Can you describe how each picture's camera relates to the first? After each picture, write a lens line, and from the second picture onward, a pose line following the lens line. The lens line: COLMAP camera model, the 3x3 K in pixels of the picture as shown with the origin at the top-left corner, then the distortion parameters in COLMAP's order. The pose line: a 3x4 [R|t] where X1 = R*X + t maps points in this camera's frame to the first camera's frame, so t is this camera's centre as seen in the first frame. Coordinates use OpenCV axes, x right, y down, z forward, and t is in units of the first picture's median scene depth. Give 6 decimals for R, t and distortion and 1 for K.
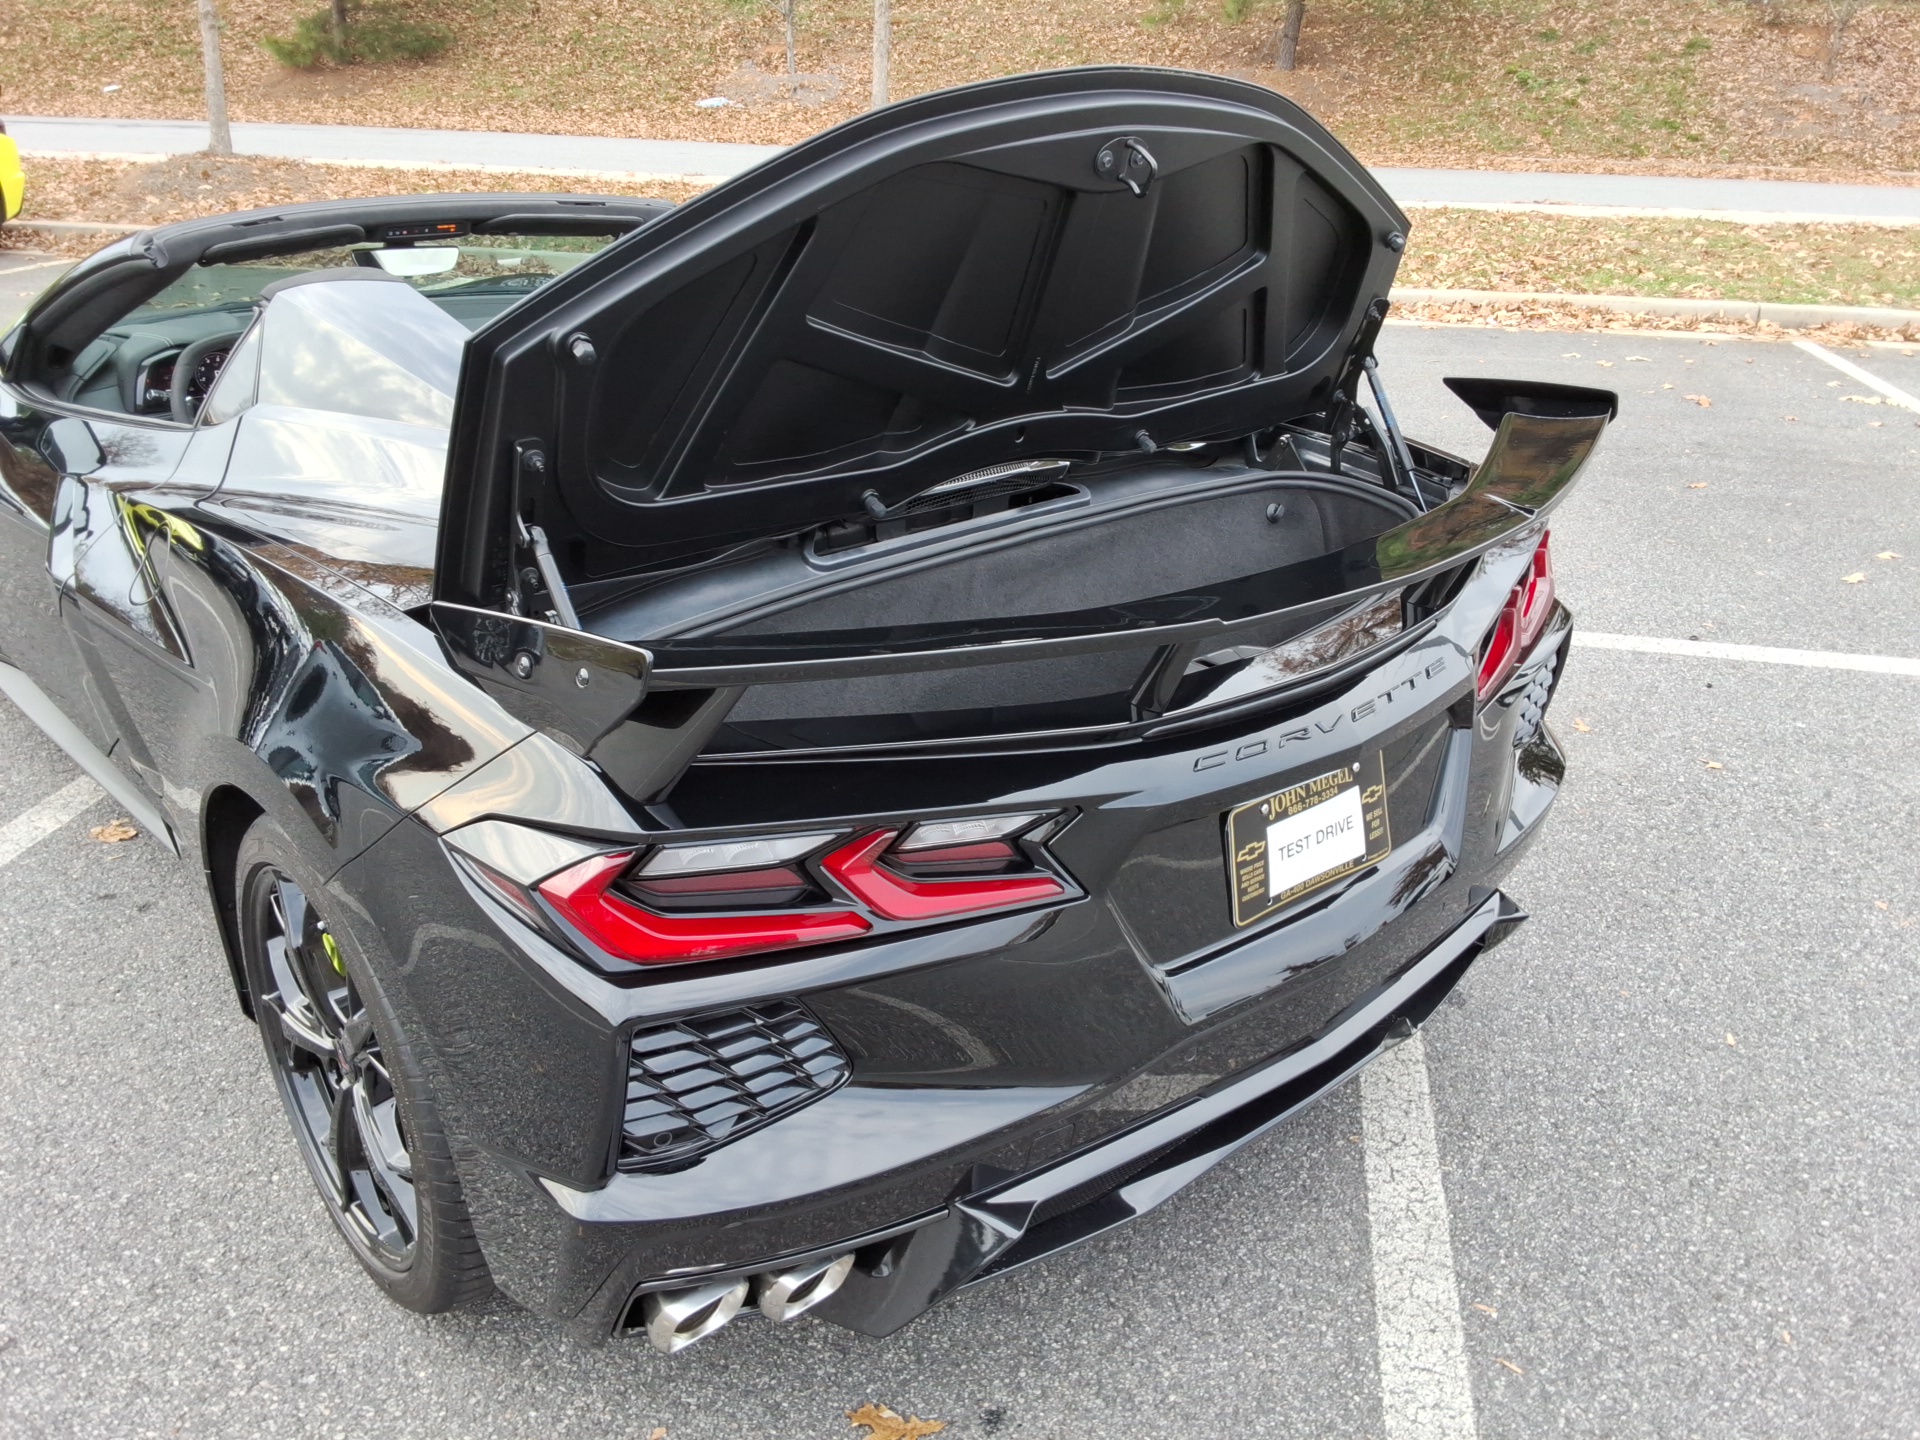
lens RADIAL K [[1539.8, 0, 968.3], [0, 1539.8, 701.8], [0, 0, 1]] dist [0.094600, -0.148556]
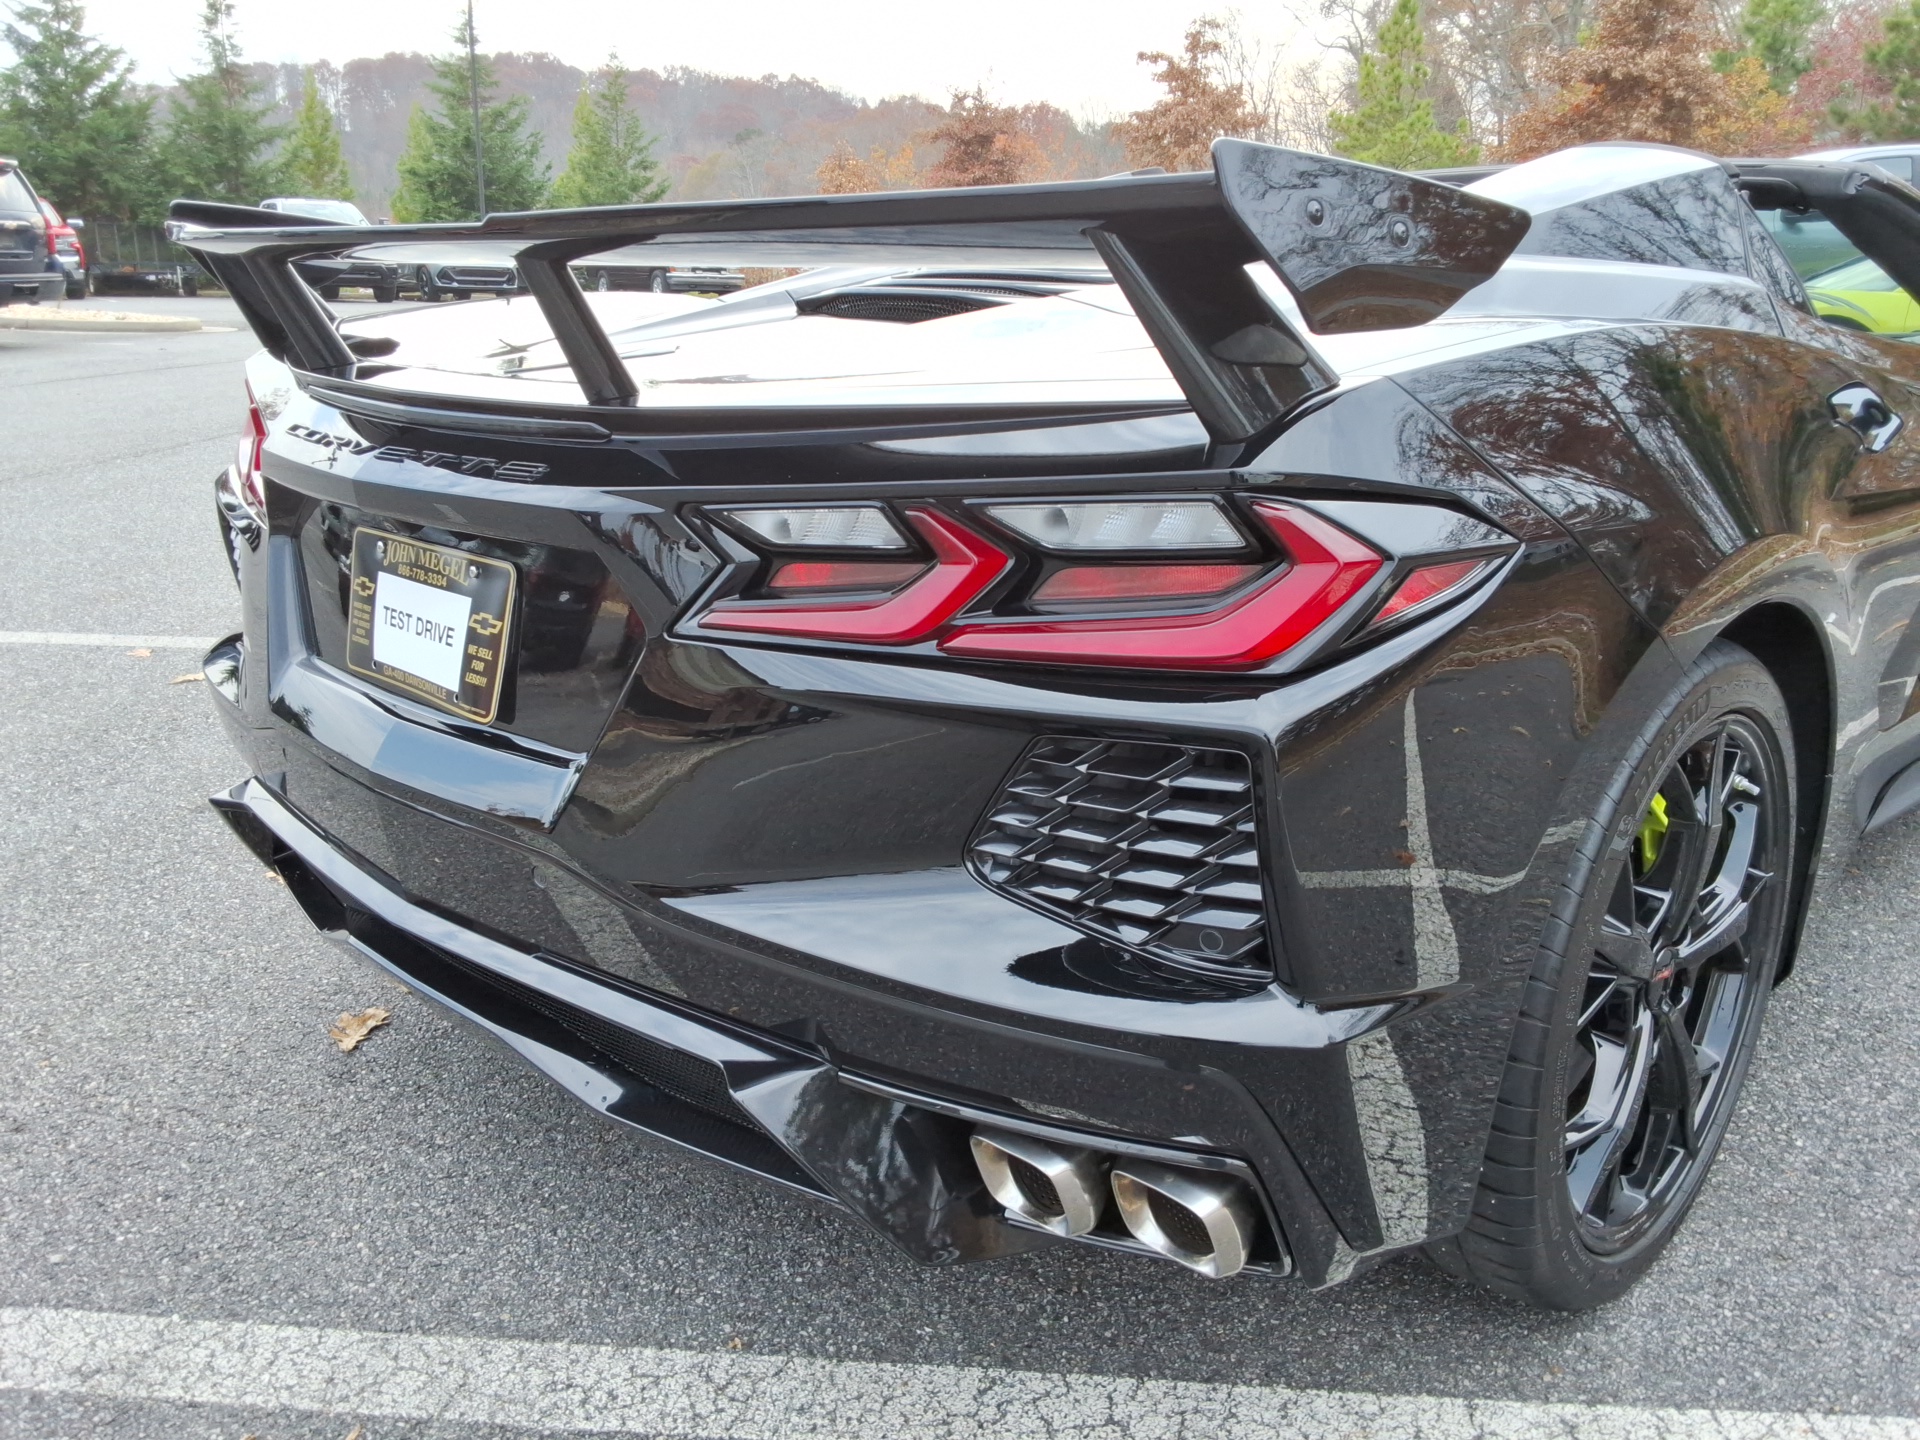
lens RADIAL K [[1539.8, 0, 969.7], [0, 1539.8, 690.0], [0, 0, 1]] dist [0.094600, -0.148556]
pose [[0.088971, 0.248531, -0.964529, 0.654538], [-0.399409, 0.896004, 0.194032, -0.096046], [0.912445, 0.367979, 0.178984, 0.715525]]
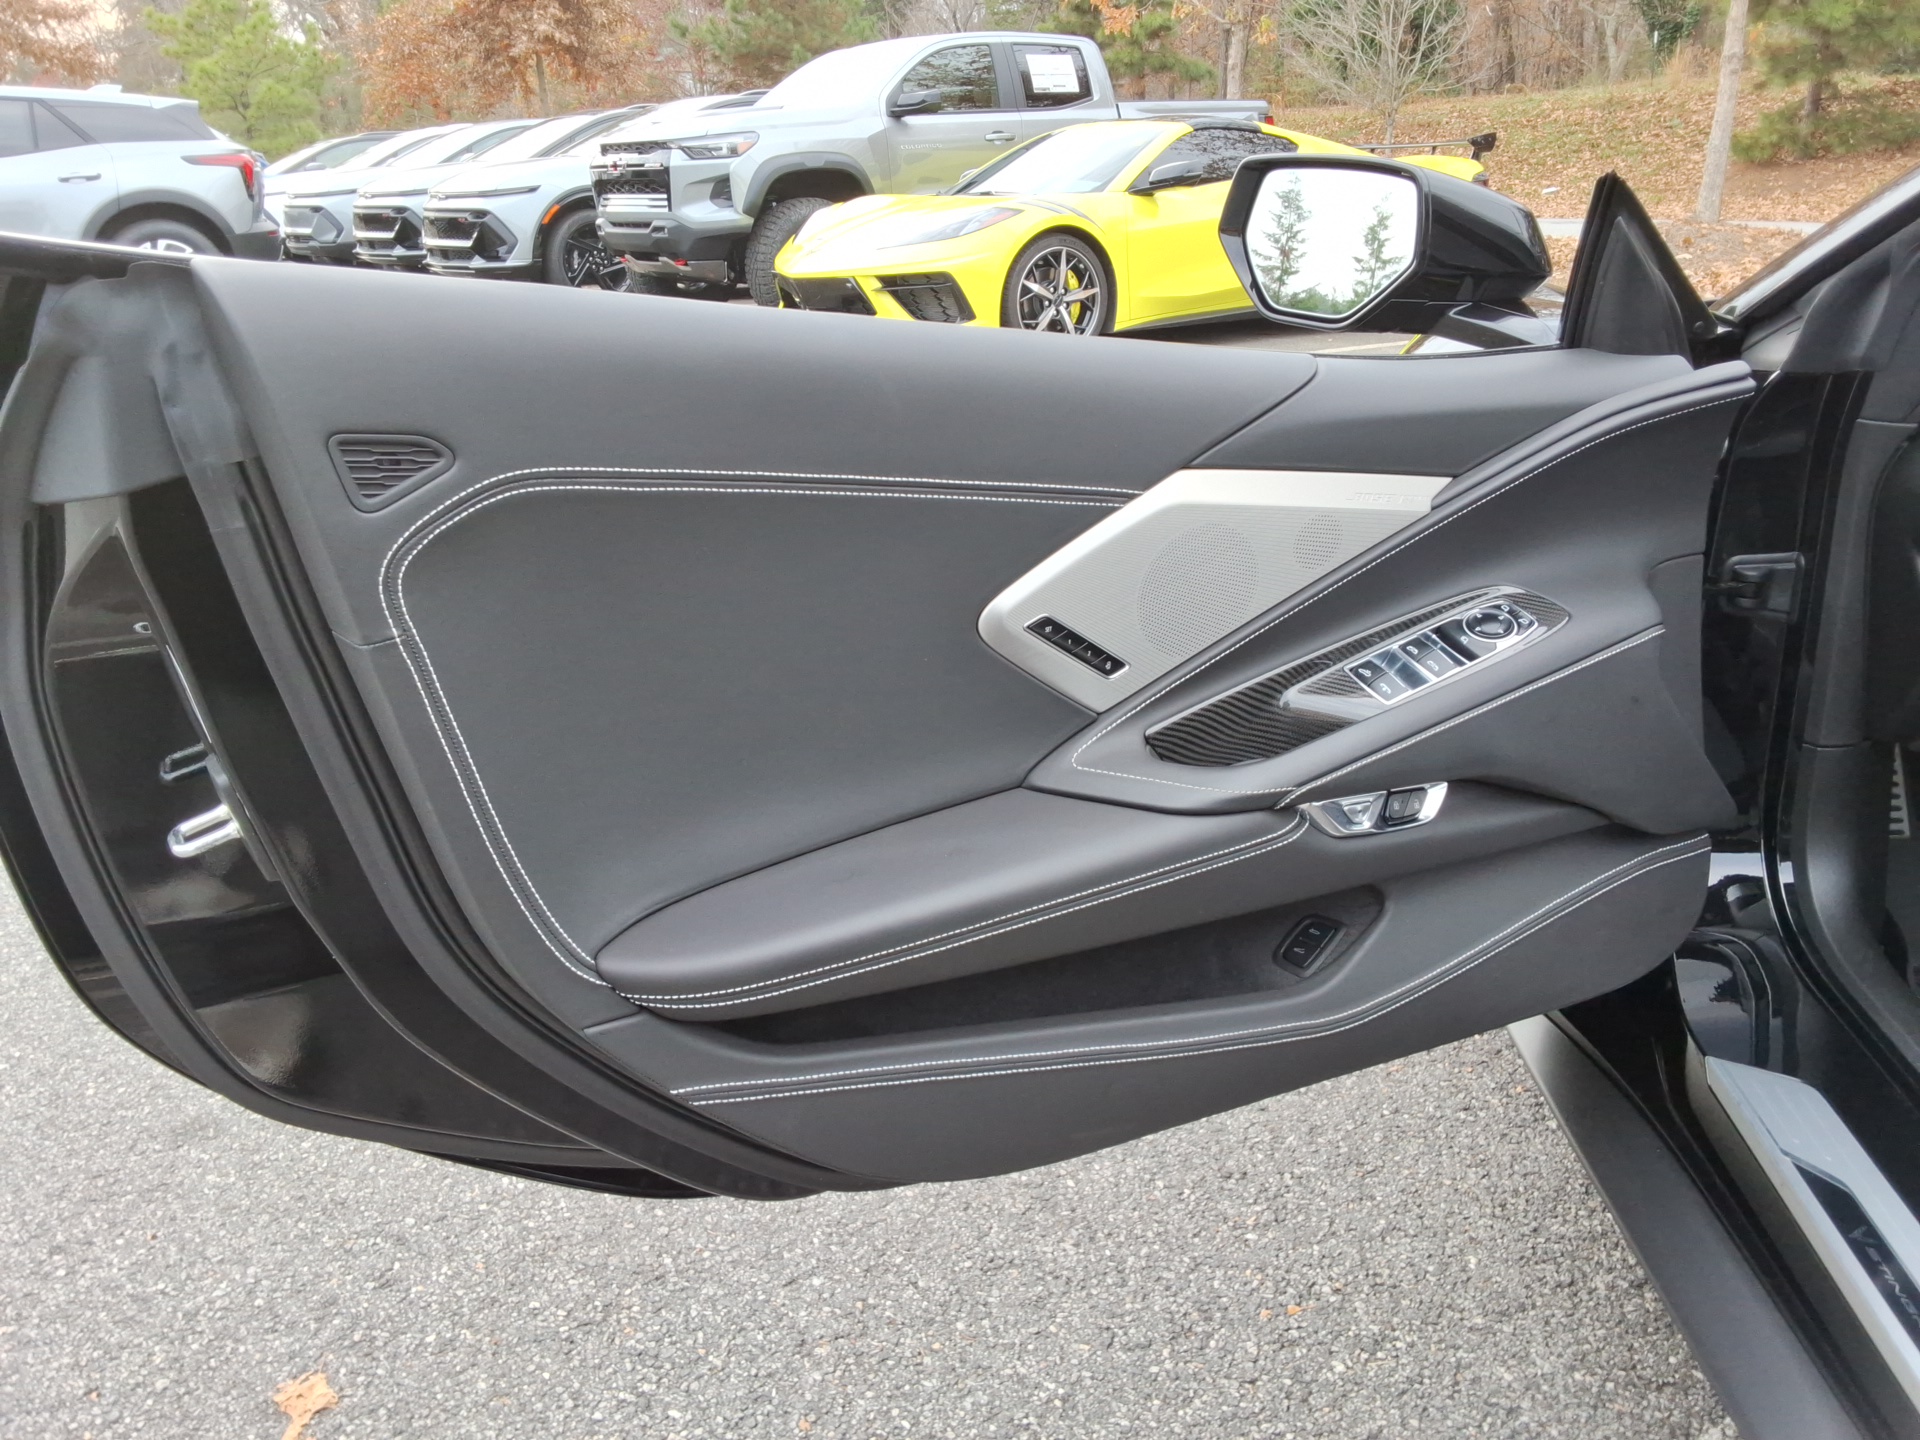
lens RADIAL K [[1539.8, 0, 978.4], [0, 1539.8, 703.9], [0, 0, 1]] dist [0.094600, -0.148556]
pose [[0.704464, 0.194062, -0.682694, -0.545363], [-0.243646, 0.969562, 0.024191, -0.097998], [0.666609, 0.149294, 0.730304, 0.684250]]
